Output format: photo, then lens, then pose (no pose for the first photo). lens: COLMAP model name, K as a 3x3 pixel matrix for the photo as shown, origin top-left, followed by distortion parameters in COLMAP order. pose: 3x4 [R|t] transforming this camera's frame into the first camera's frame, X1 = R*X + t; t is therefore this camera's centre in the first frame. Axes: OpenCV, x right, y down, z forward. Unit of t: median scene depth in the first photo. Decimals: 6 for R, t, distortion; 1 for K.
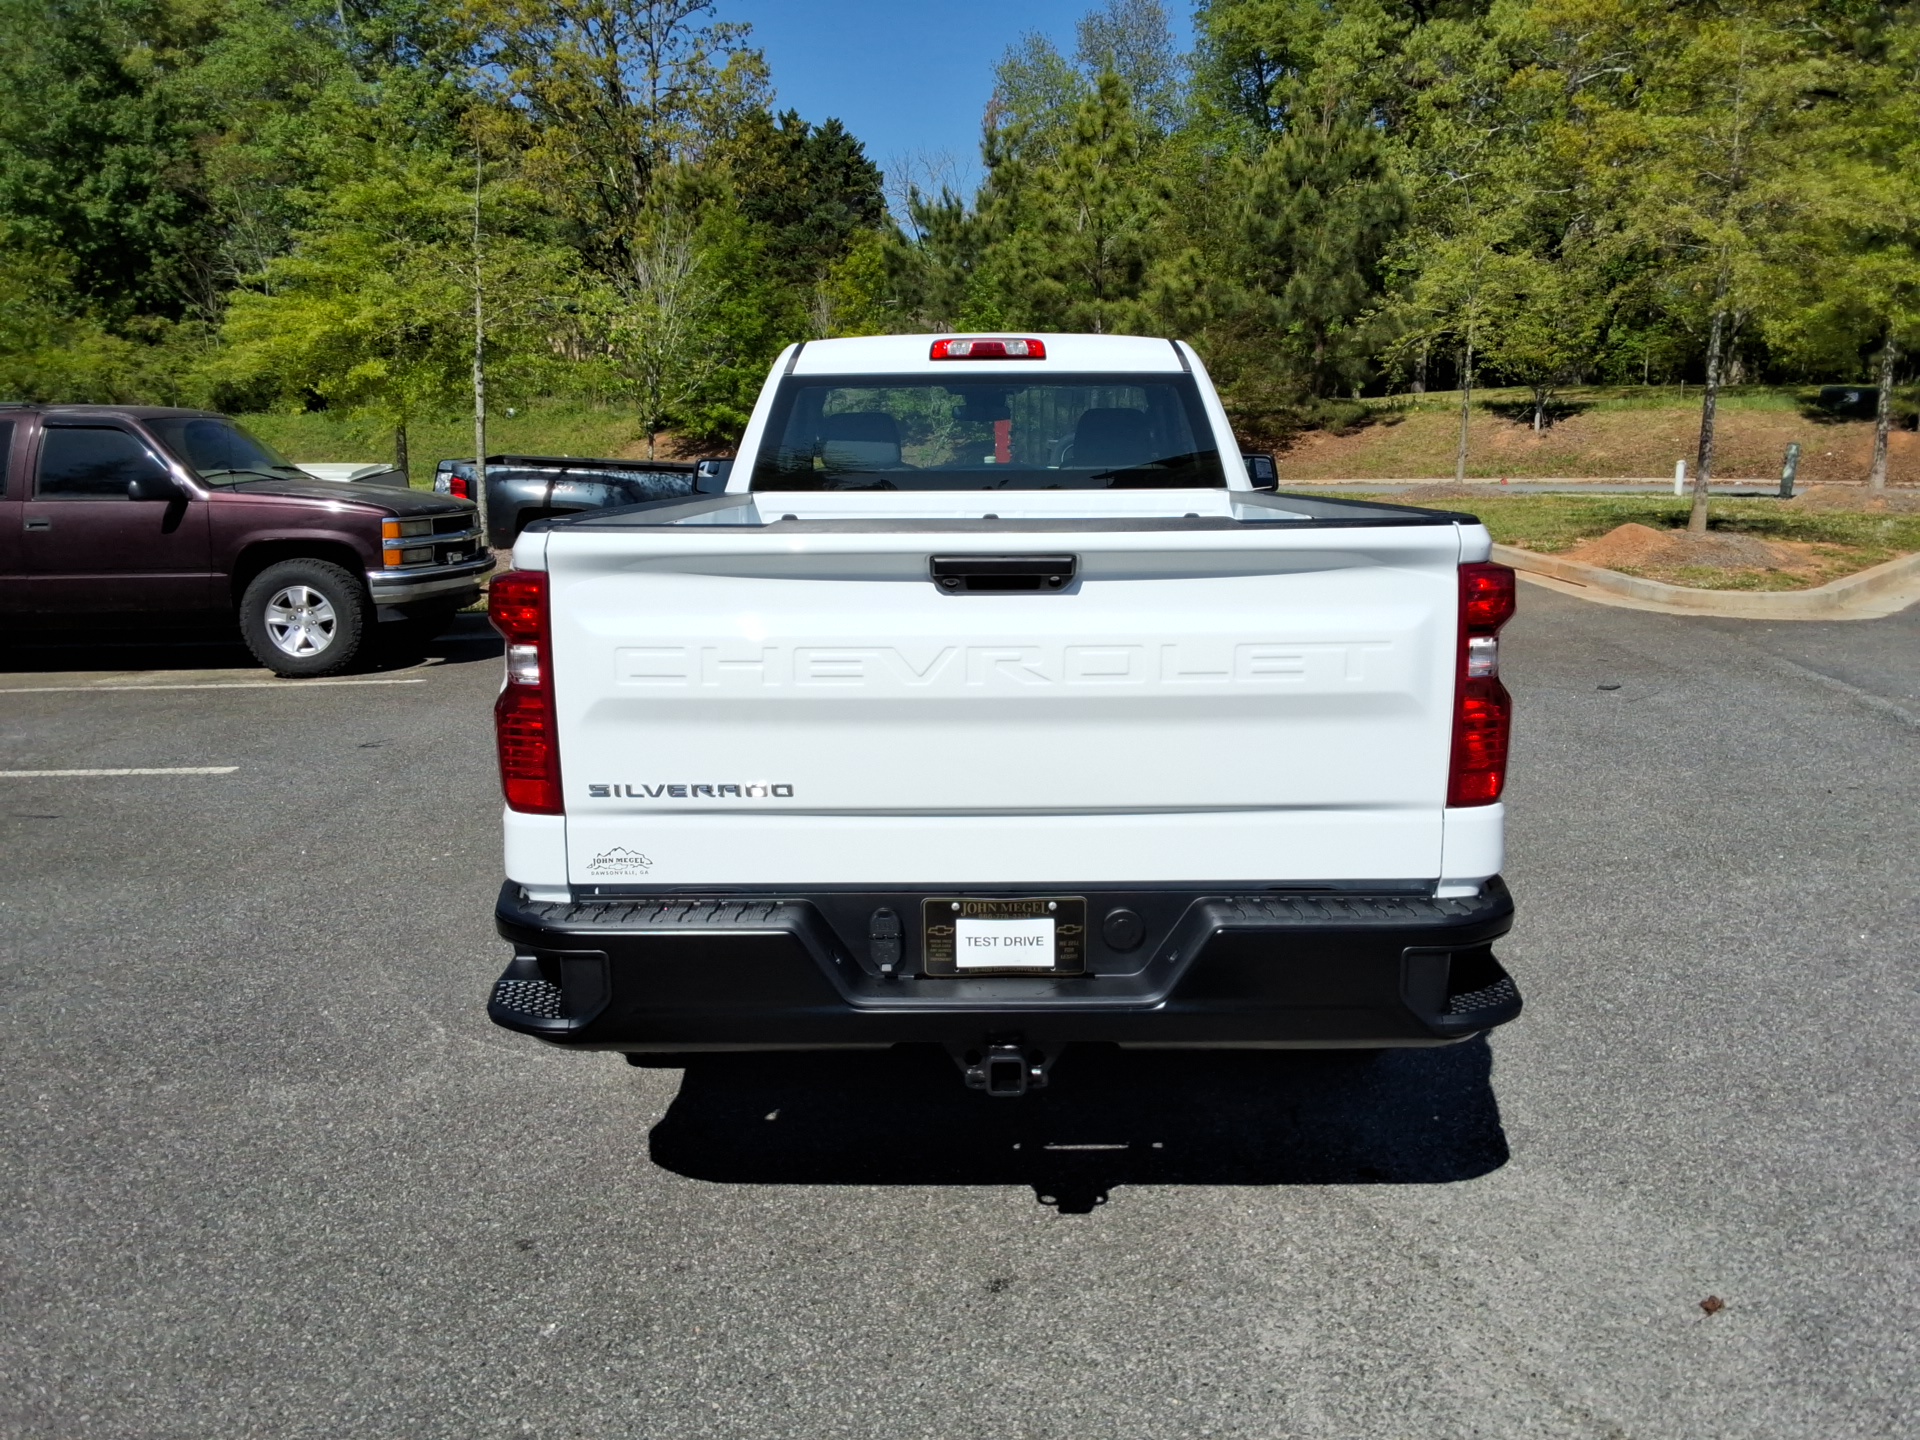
lens RADIAL K [[1539.7, 0, 984.6], [0, 1539.7, 718.8], [0, 0, 1]] dist [0.079374, -0.123852]
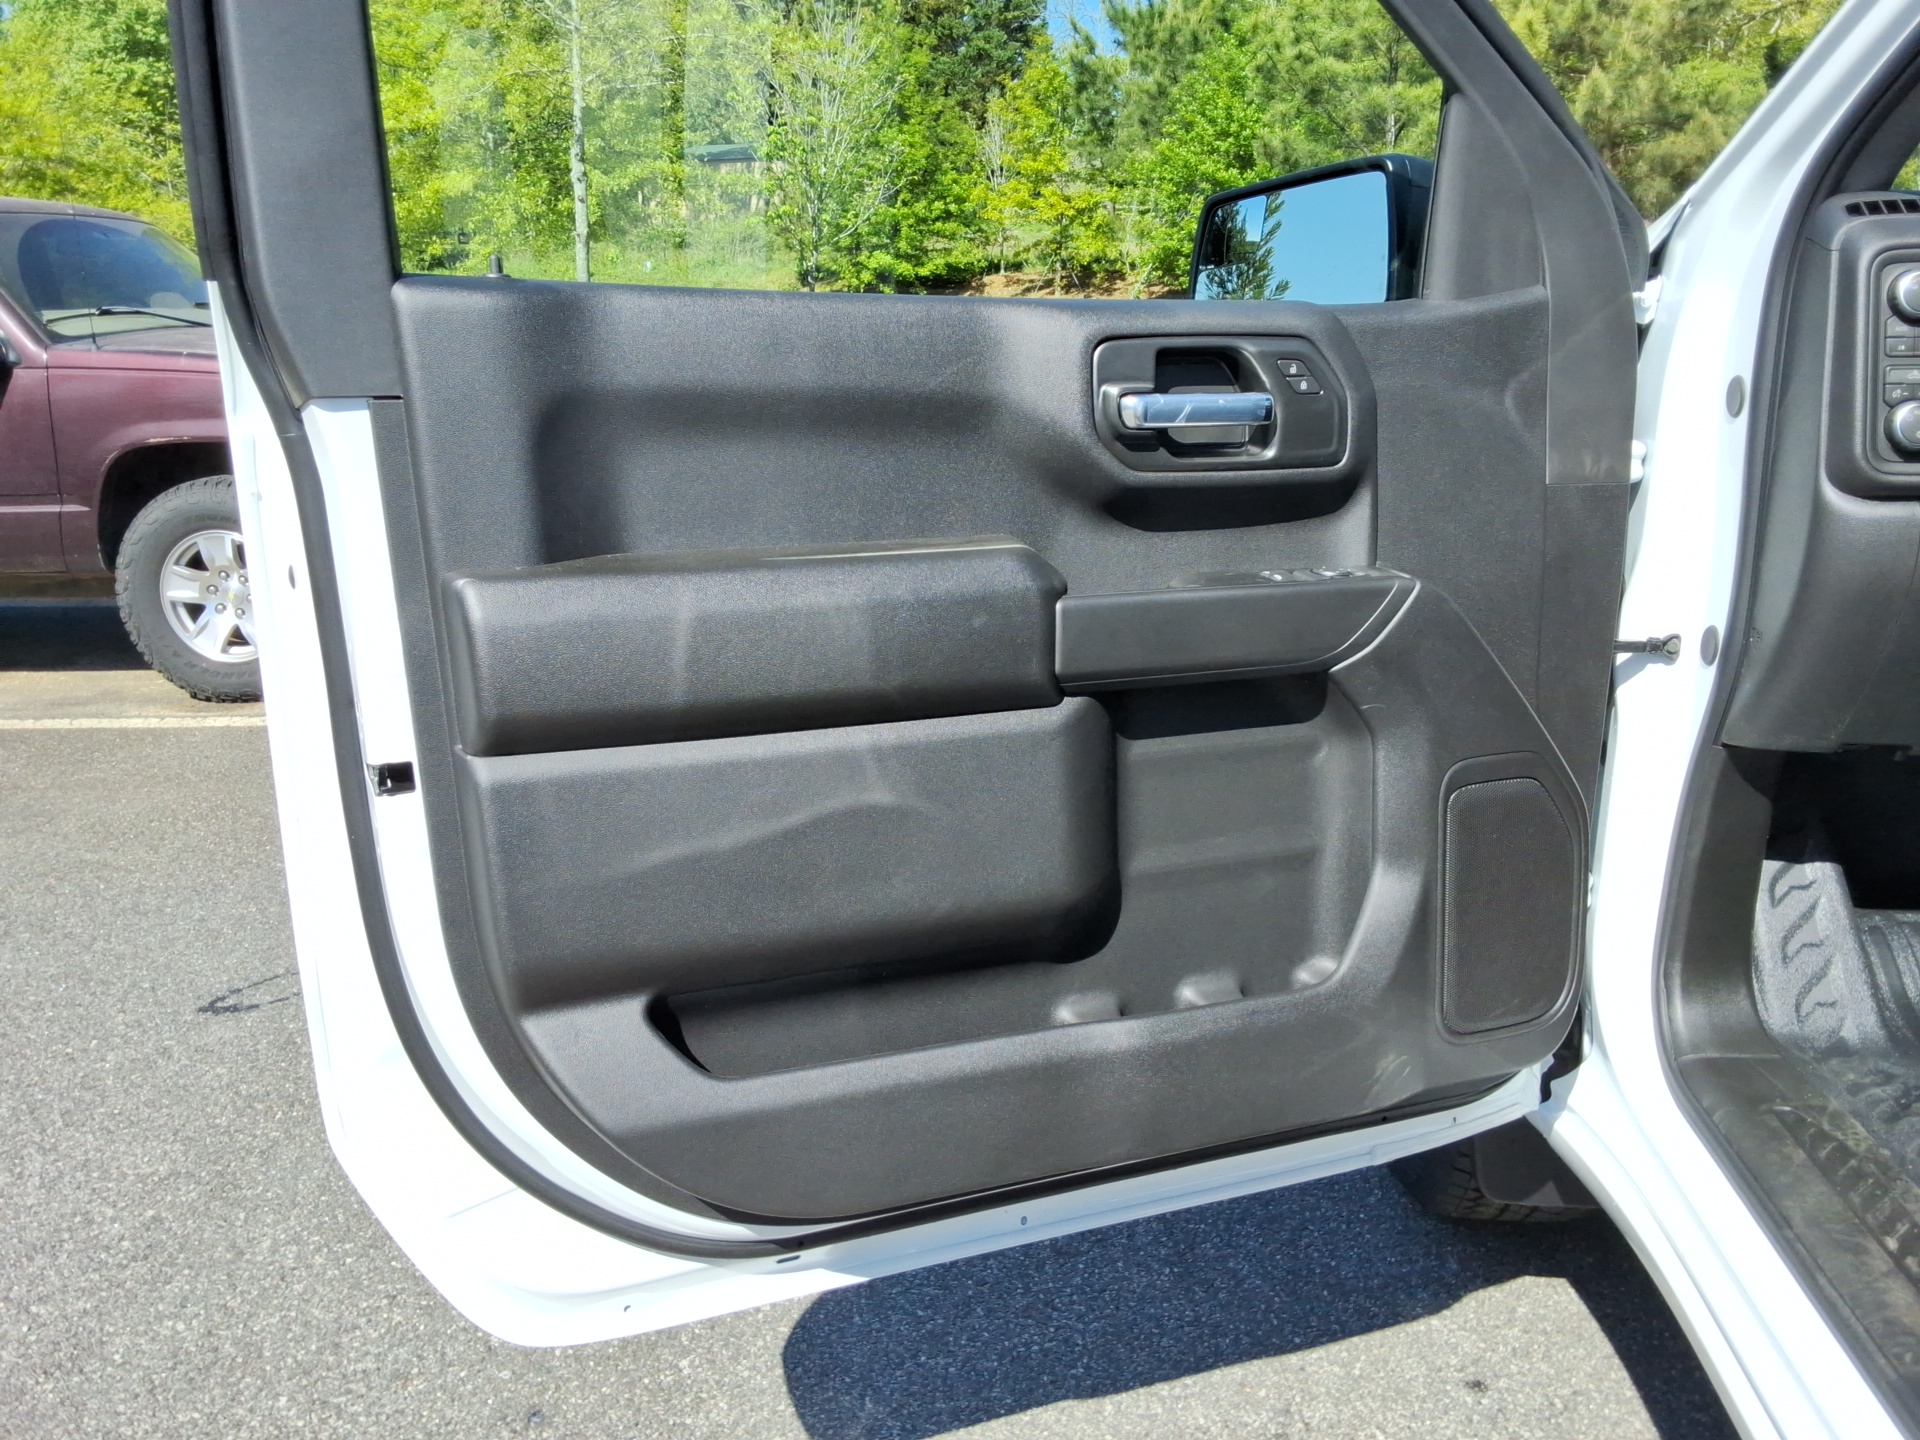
lens RADIAL K [[1539.7, 0, 997.1], [0, 1539.7, 750.2], [0, 0, 1]] dist [0.079374, -0.123852]
pose [[0.996550, 0.014677, -0.081683, -0.052756], [-0.006070, 0.994492, 0.104636, -0.026846], [0.082769, -0.103779, 0.991150, 0.195281]]
